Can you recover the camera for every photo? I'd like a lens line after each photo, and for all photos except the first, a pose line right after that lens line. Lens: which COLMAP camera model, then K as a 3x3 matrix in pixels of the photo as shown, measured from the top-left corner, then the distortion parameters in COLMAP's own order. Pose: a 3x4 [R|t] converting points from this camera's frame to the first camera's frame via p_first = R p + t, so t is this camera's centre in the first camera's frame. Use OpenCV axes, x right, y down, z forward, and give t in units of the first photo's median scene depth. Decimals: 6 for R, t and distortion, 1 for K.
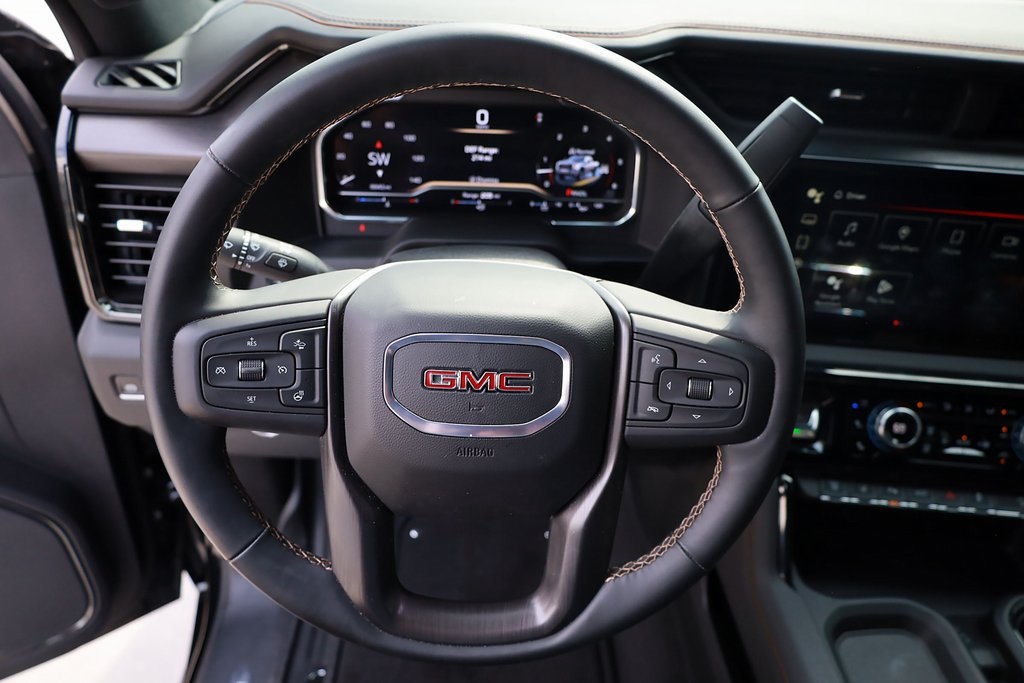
lens RADIAL K [[723.8, 0, 512.0], [0, 723.8, 341.5], [0, 0, 1]] dist [-0.012647, 0.002519]
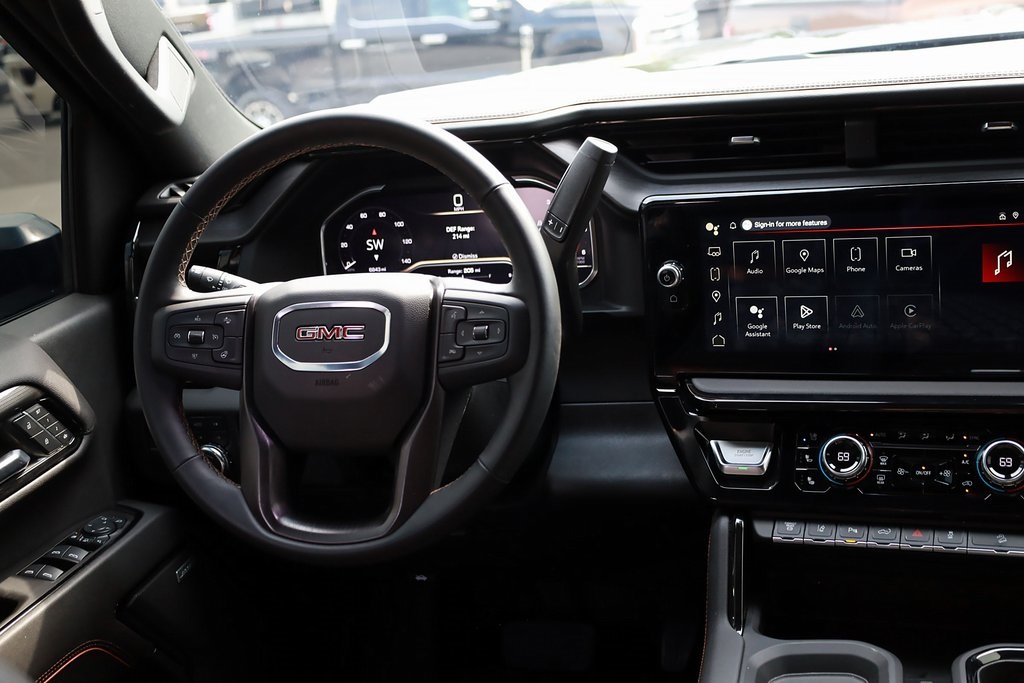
lens RADIAL K [[1308.8, 0, 512.0], [0, 1308.8, 341.5], [0, 0, 1]] dist [-0.006220, 0.030199]
pose [[0.941432, -0.063031, -0.331259, 0.695589], [-0.041983, 0.952821, -0.300614, 0.505319], [0.334579, 0.296915, 0.894370, -0.725508]]
